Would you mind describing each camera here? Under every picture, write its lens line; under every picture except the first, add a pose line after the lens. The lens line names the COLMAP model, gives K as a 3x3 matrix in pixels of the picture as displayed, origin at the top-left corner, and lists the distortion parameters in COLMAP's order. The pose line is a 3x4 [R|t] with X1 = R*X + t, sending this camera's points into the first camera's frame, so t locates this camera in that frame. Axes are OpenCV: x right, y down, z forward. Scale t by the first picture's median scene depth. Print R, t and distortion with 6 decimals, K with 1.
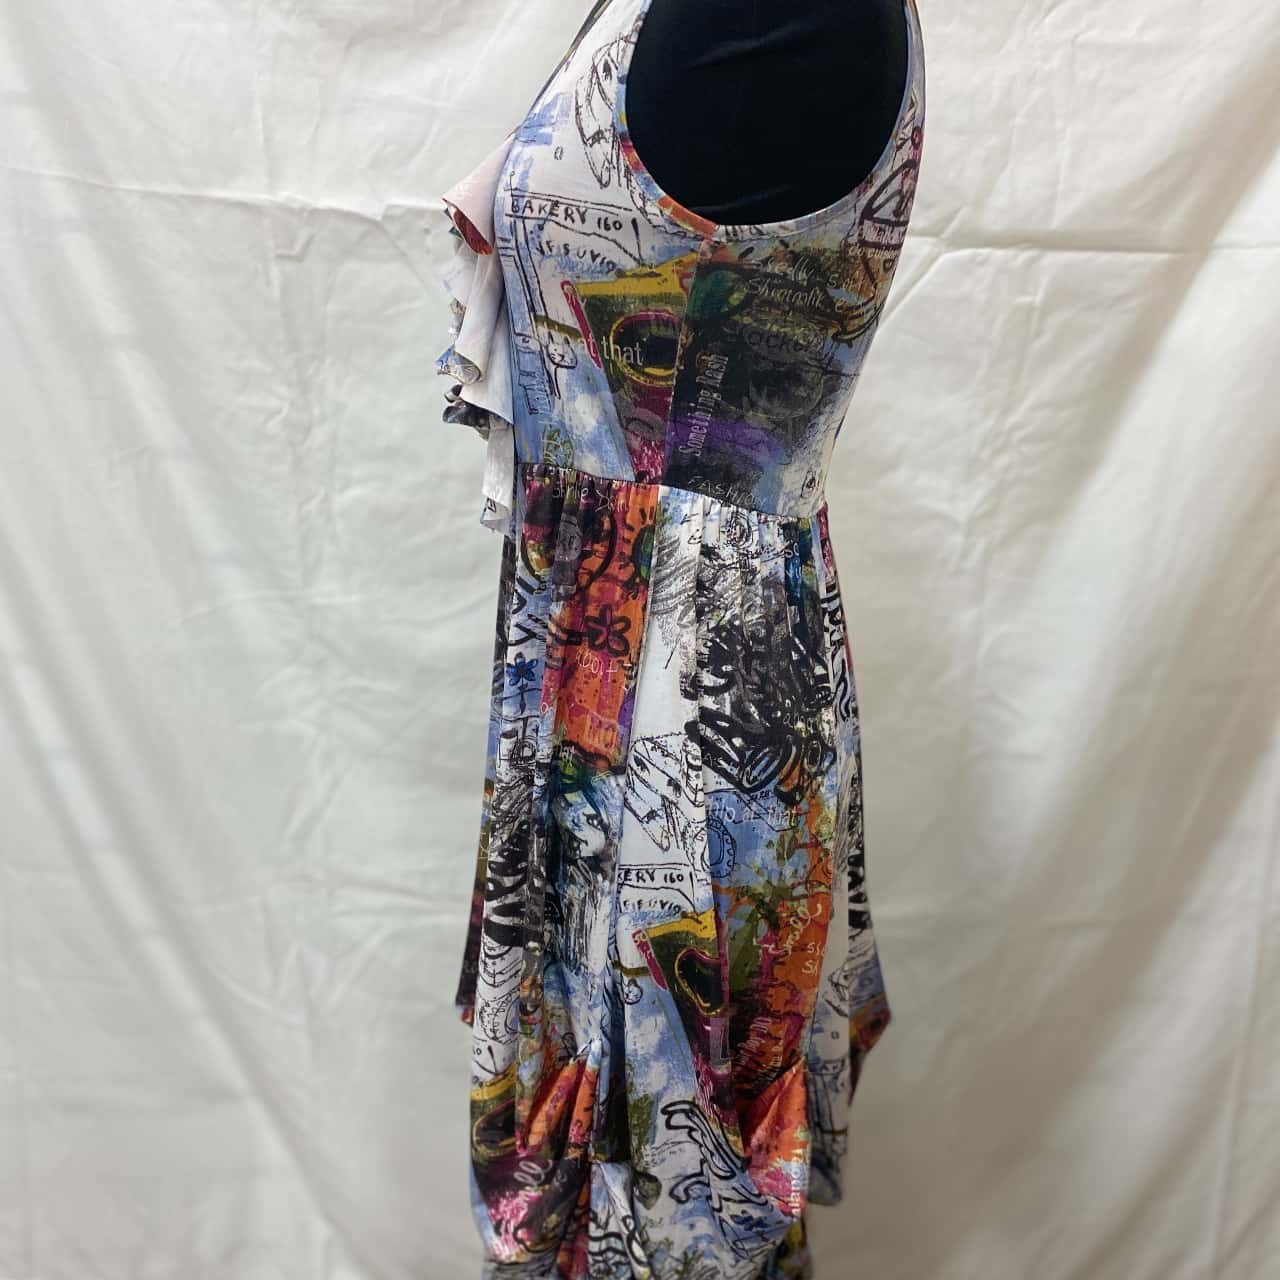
lens RADIAL K [[1399.8, 0, 618.4], [0, 1399.8, 601.3], [0, 0, 1]] dist [0.106465, -0.284921]
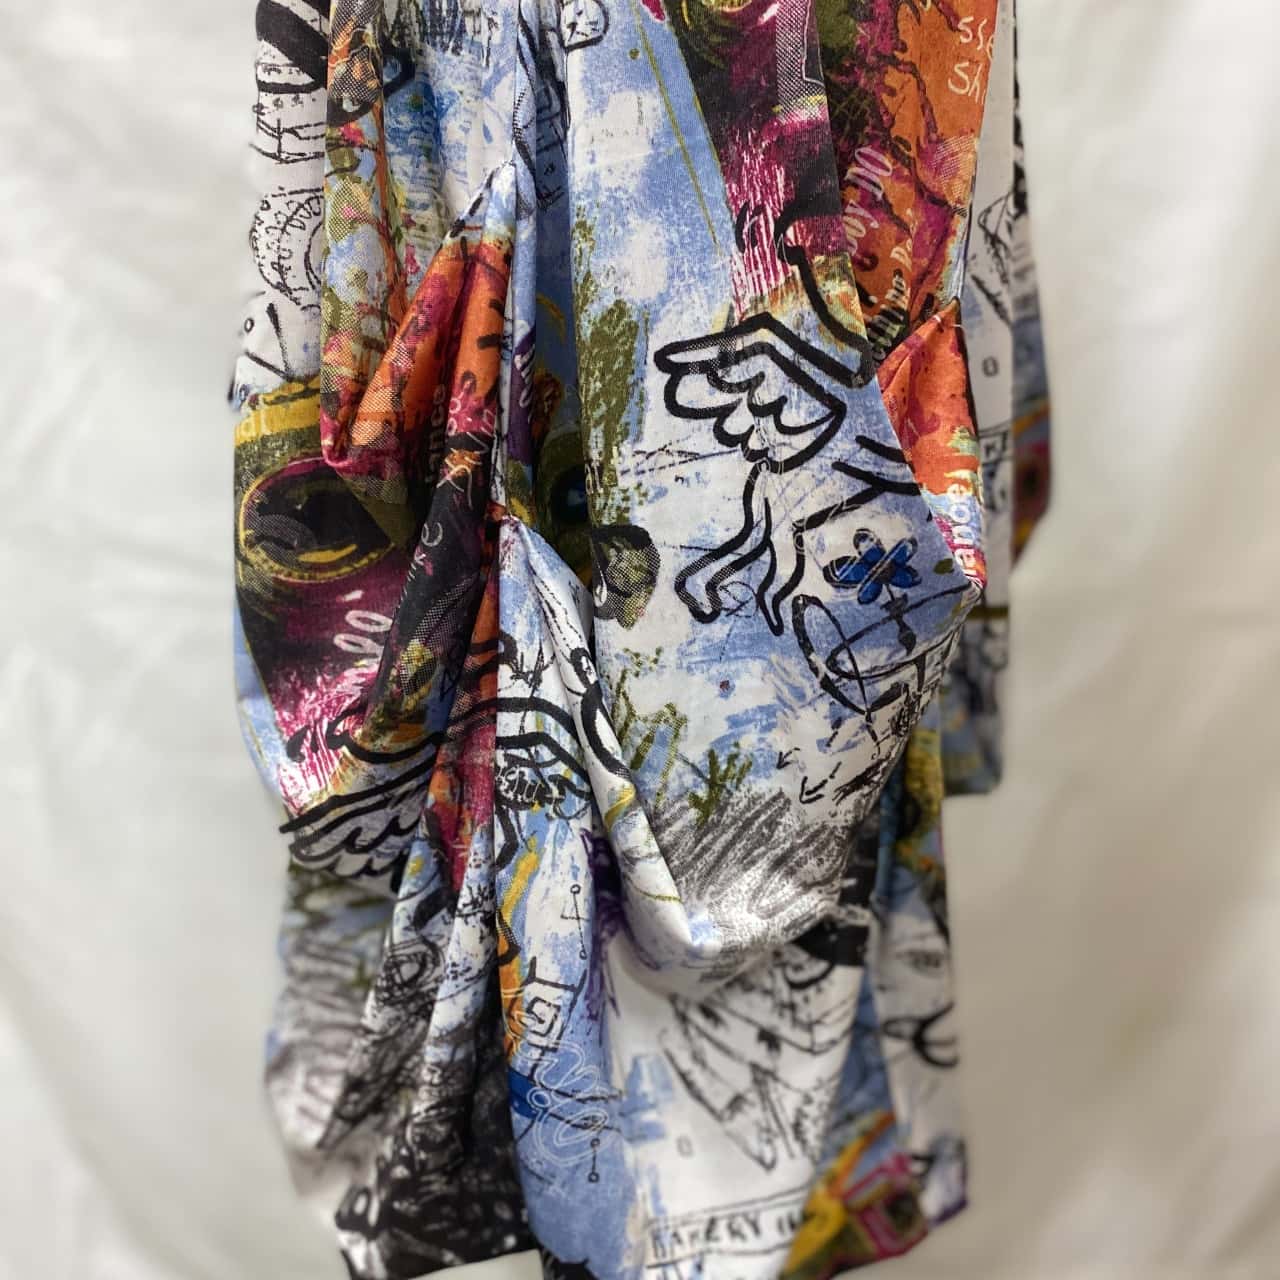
lens RADIAL K [[1399.8, 0, 618.4], [0, 1399.8, 601.3], [0, 0, 1]] dist [0.106465, -0.284921]
pose [[0.997987, -0.019091, 0.060475, -0.008759], [0.027923, 0.988481, -0.148747, 0.486374], [-0.056938, 0.150136, 0.987024, 0.563638]]
